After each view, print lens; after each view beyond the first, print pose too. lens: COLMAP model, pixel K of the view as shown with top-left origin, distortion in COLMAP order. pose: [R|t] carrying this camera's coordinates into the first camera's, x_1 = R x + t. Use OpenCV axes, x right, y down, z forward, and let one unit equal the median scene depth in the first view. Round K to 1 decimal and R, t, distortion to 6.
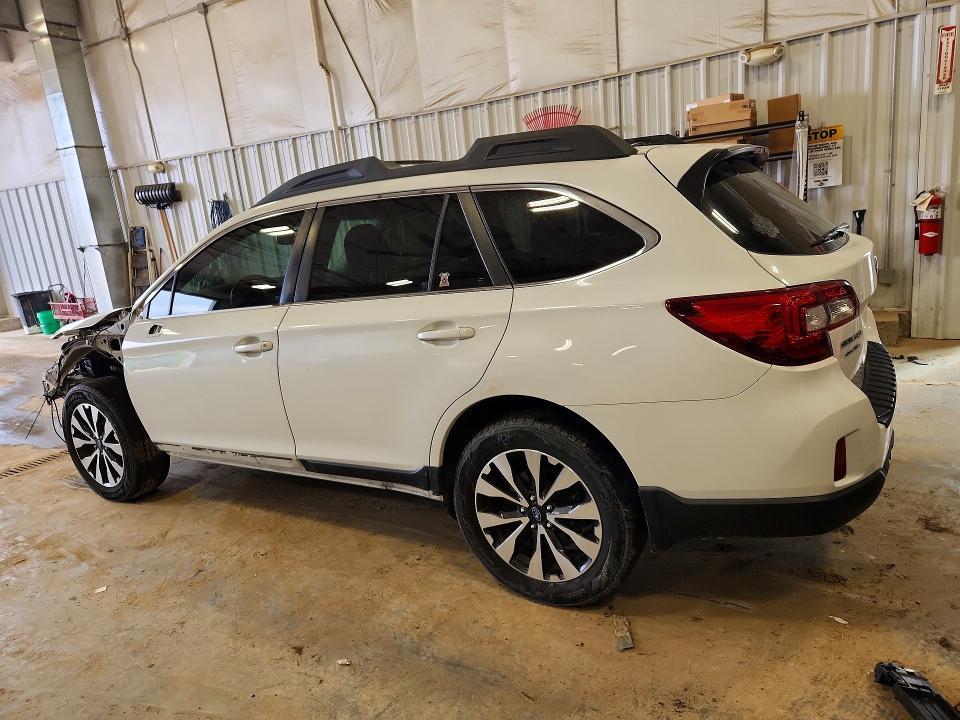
lens RADIAL K [[648.9, 0, 480.0], [0, 648.9, 360.0], [0, 0, 1]] dist [0.047959, -0.003155]
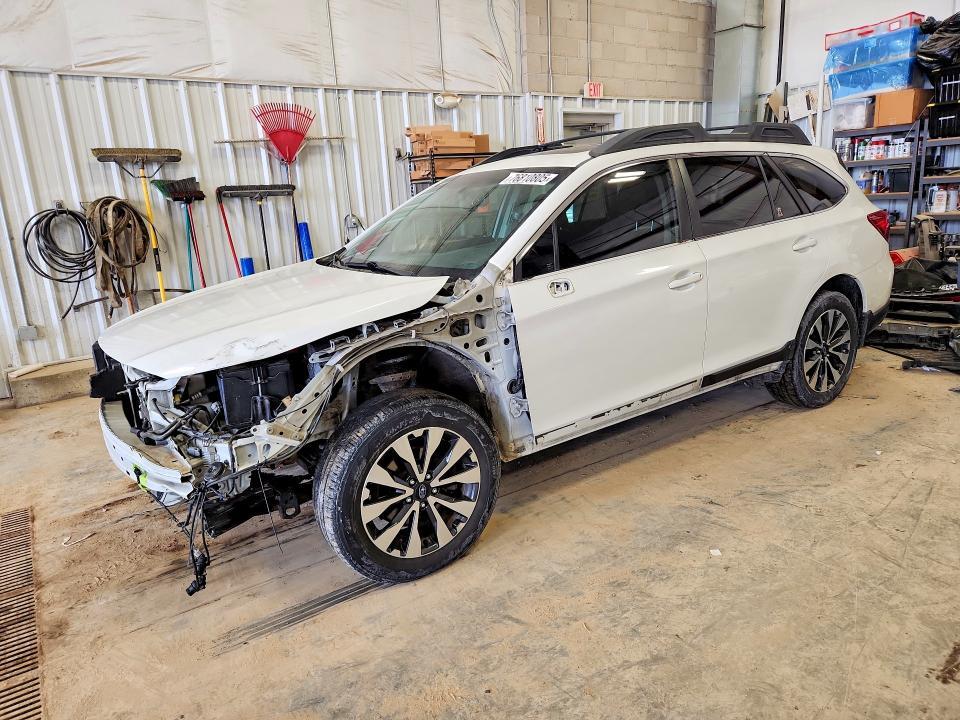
lens RADIAL K [[648.9, 0, 480.0], [0, 648.9, 360.0], [0, 0, 1]] dist [0.047959, -0.003155]
pose [[0.430493, -0.152824, 0.889562, -0.790737], [0.226320, 0.972353, 0.057522, -0.016713], [-0.873759, 0.176563, 0.453178, 0.445513]]
